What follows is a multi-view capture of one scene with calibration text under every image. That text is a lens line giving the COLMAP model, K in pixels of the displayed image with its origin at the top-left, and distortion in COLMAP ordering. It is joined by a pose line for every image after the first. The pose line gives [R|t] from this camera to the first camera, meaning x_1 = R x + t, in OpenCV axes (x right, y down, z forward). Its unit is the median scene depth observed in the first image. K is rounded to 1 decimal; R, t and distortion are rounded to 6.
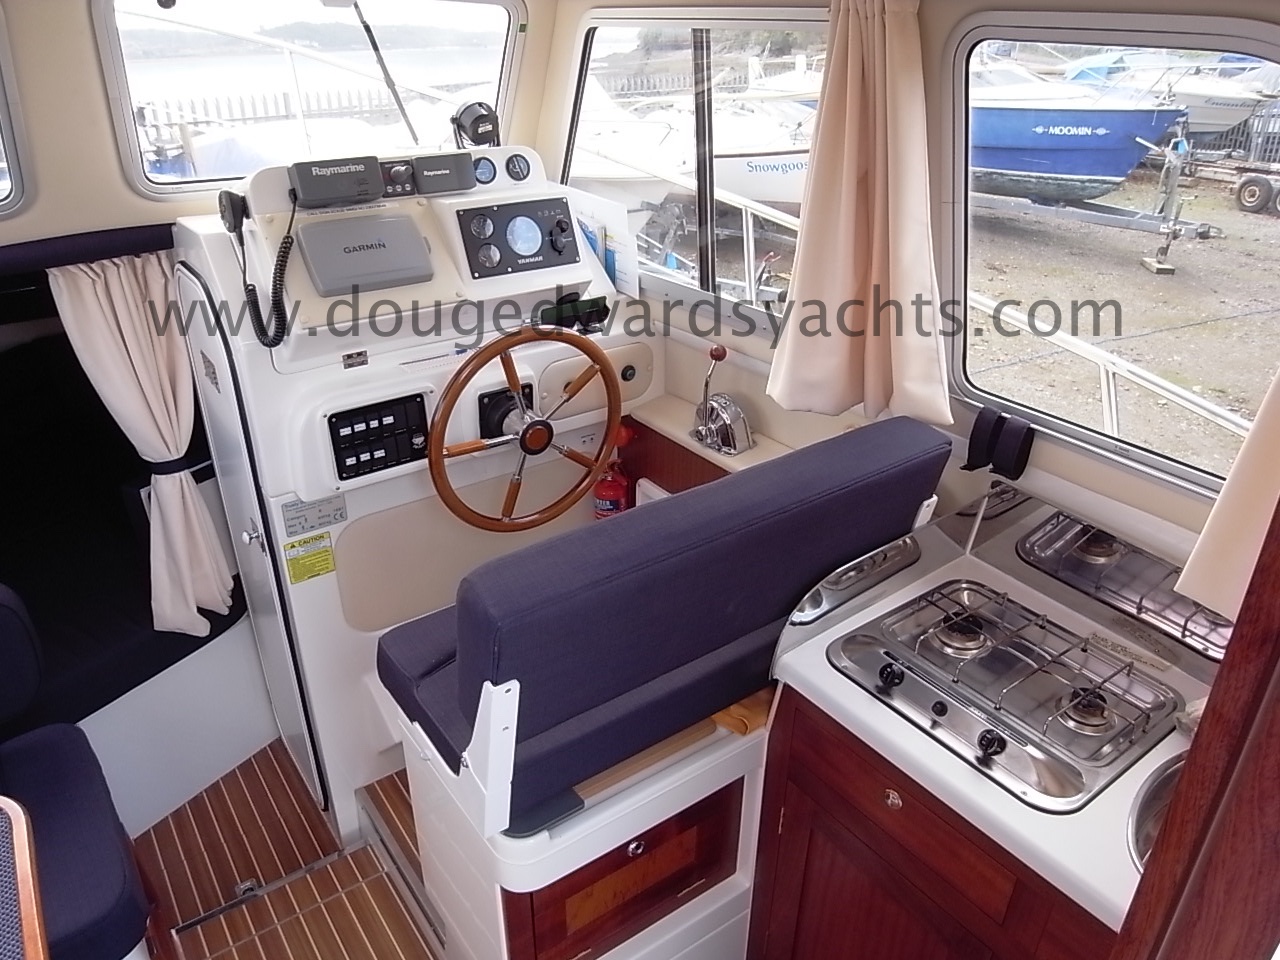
lens RADIAL K [[910.7, 0, 633.0], [0, 910.7, 481.7], [0, 0, 1]] dist [-0.056511, 0.000885]
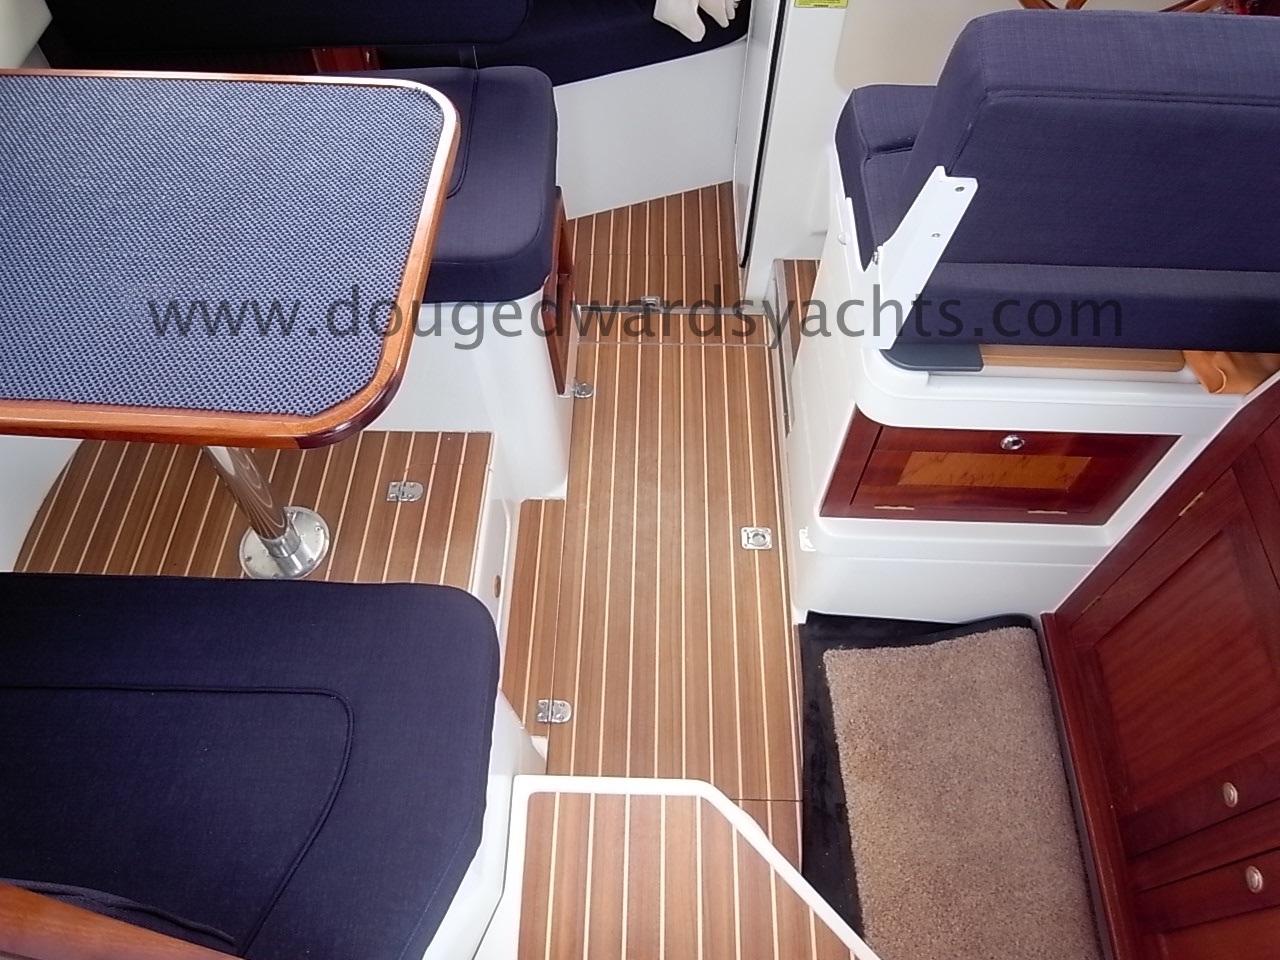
lens RADIAL K [[910.7, 0, 633.0], [0, 910.7, 481.7], [0, 0, 1]] dist [-0.056511, 0.000885]
pose [[0.800461, 0.504252, -0.324025, 0.008302], [-0.277159, 0.790720, 0.545843, 0.048107], [0.531456, -0.347119, 0.772699, 0.092326]]
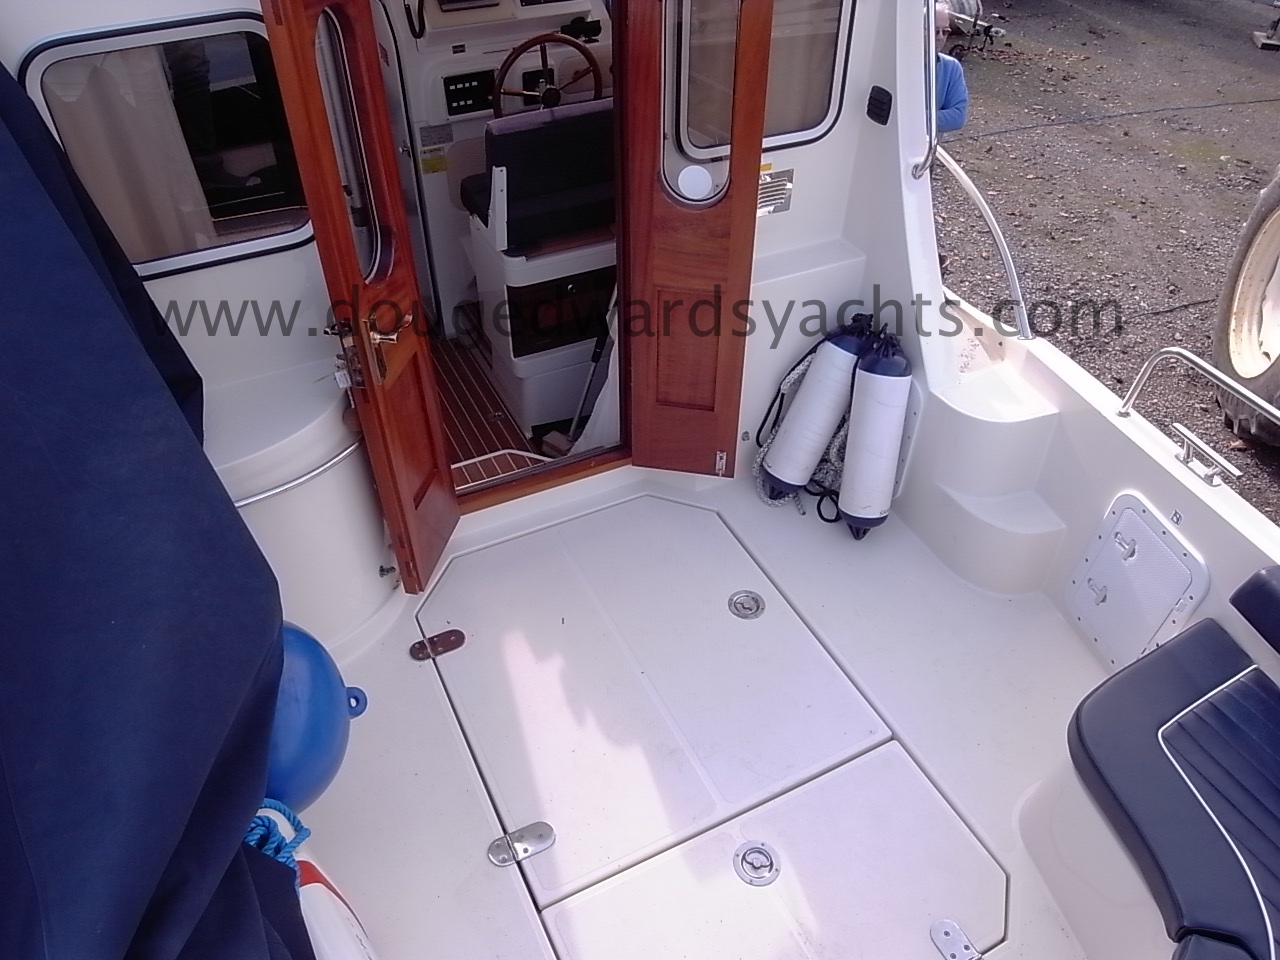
lens RADIAL K [[910.7, 0, 633.0], [0, 910.7, 481.7], [0, 0, 1]] dist [-0.056511, 0.000885]
pose [[0.987197, 0.103565, -0.121309, 0.359907], [-0.070465, 0.965467, 0.250814, 0.232995], [0.143095, -0.239055, 0.960404, -0.929714]]
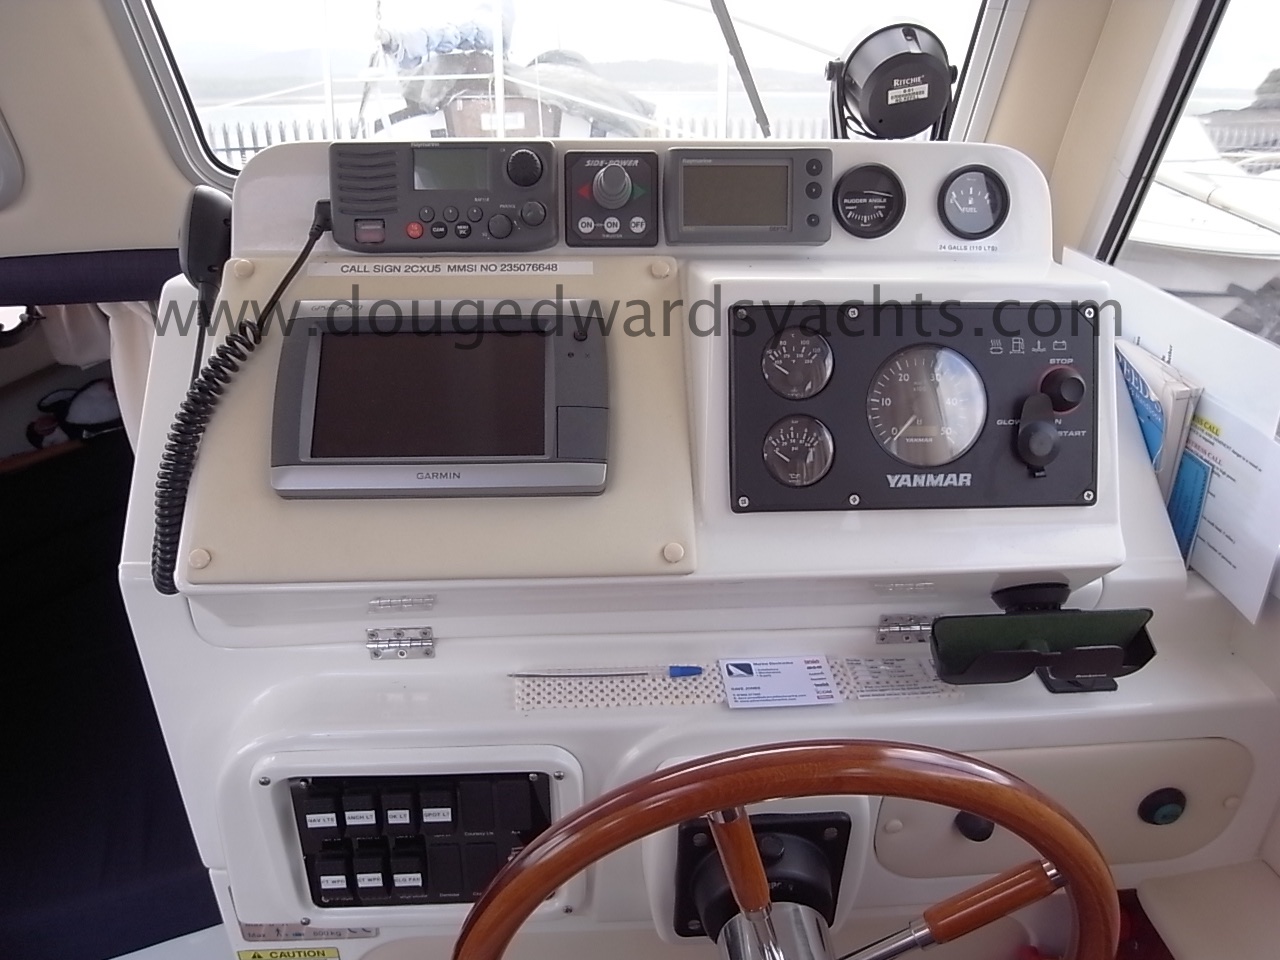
lens RADIAL K [[907.9, 0, 625.5], [0, 907.9, 479.9], [0, 0, 1]] dist [-0.054522, -0.003237]
pose [[0.837079, 0.226302, -0.498082, -0.042874], [-0.246836, 0.968727, 0.025305, -0.225640], [0.488232, 0.101762, 0.866761, 0.664098]]
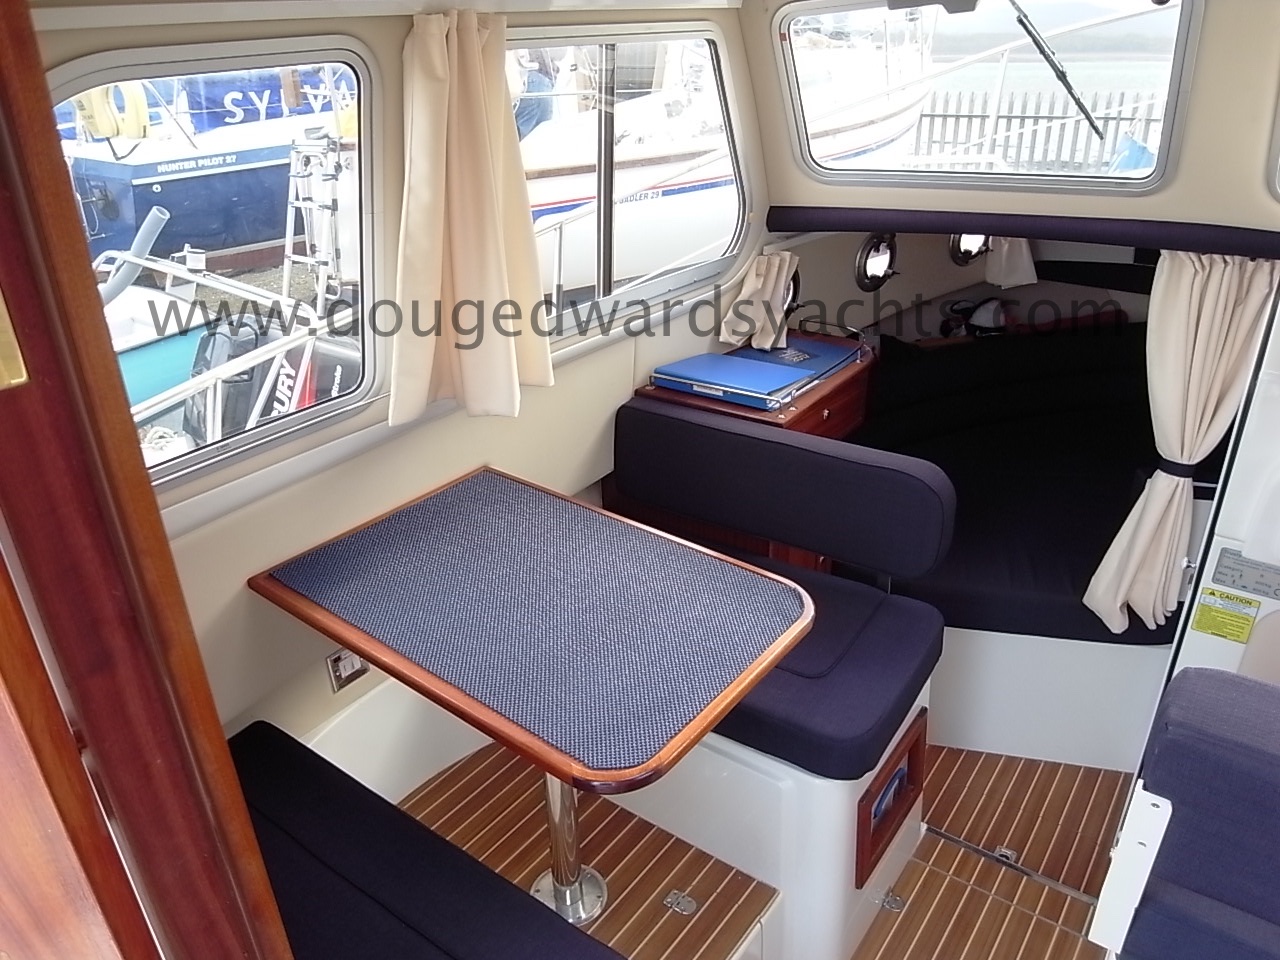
lens RADIAL K [[910.7, 0, 633.0], [0, 910.7, 481.7], [0, 0, 1]] dist [-0.056511, 0.000885]
pose [[0.302004, 0.414191, -0.858626, 0.169867], [-0.407119, 0.870454, 0.276701, -0.036376], [0.862002, 0.265998, 0.431506, 0.075310]]
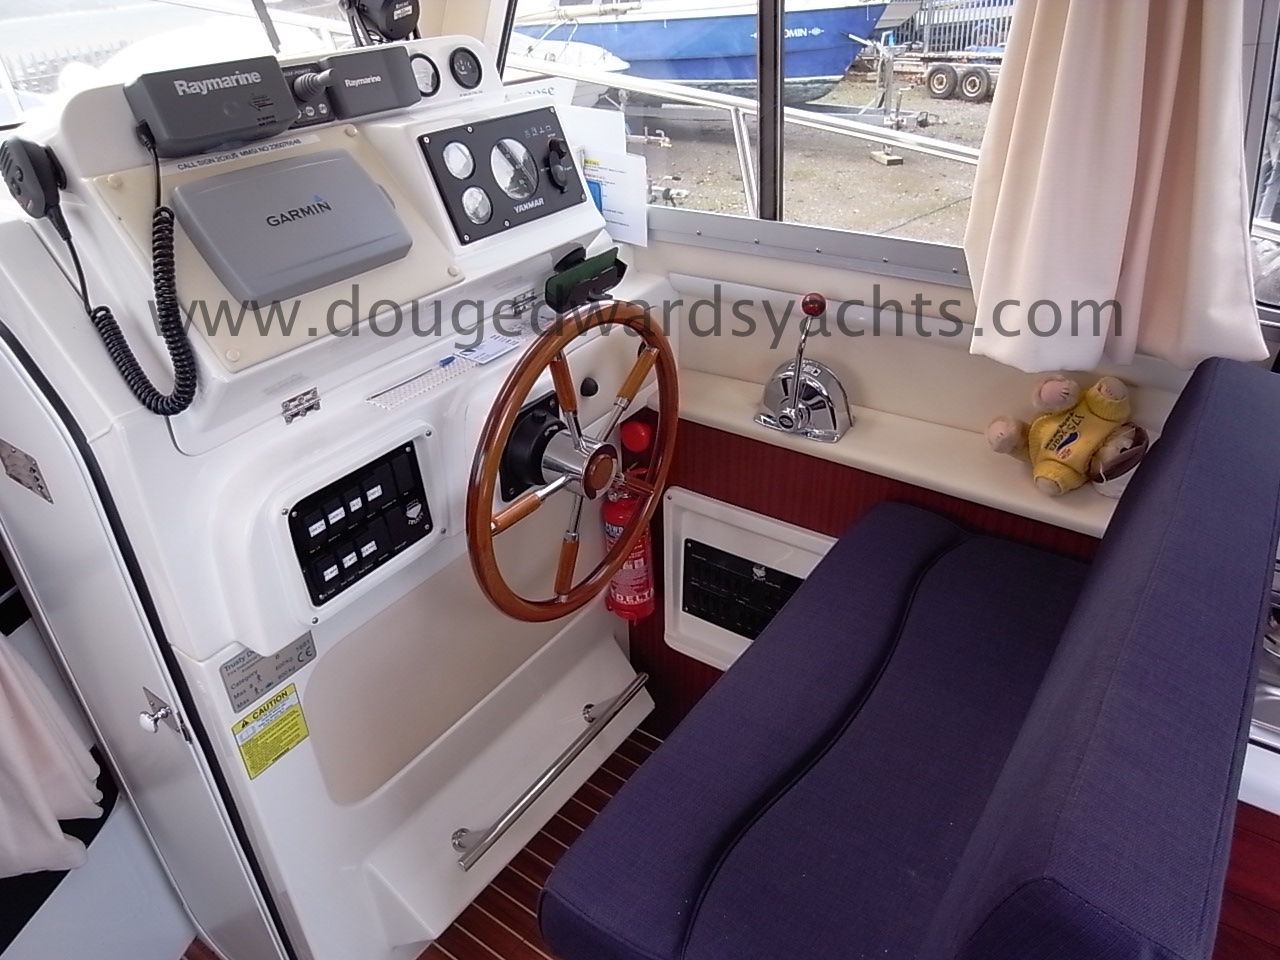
lens RADIAL K [[910.7, 0, 633.0], [0, 910.7, 481.7], [0, 0, 1]] dist [-0.056511, 0.000885]
pose [[0.944009, -0.200538, 0.261977, -0.252931], [0.184741, 0.979202, 0.083865, -0.090559], [-0.273346, -0.030771, 0.961423, 0.346873]]
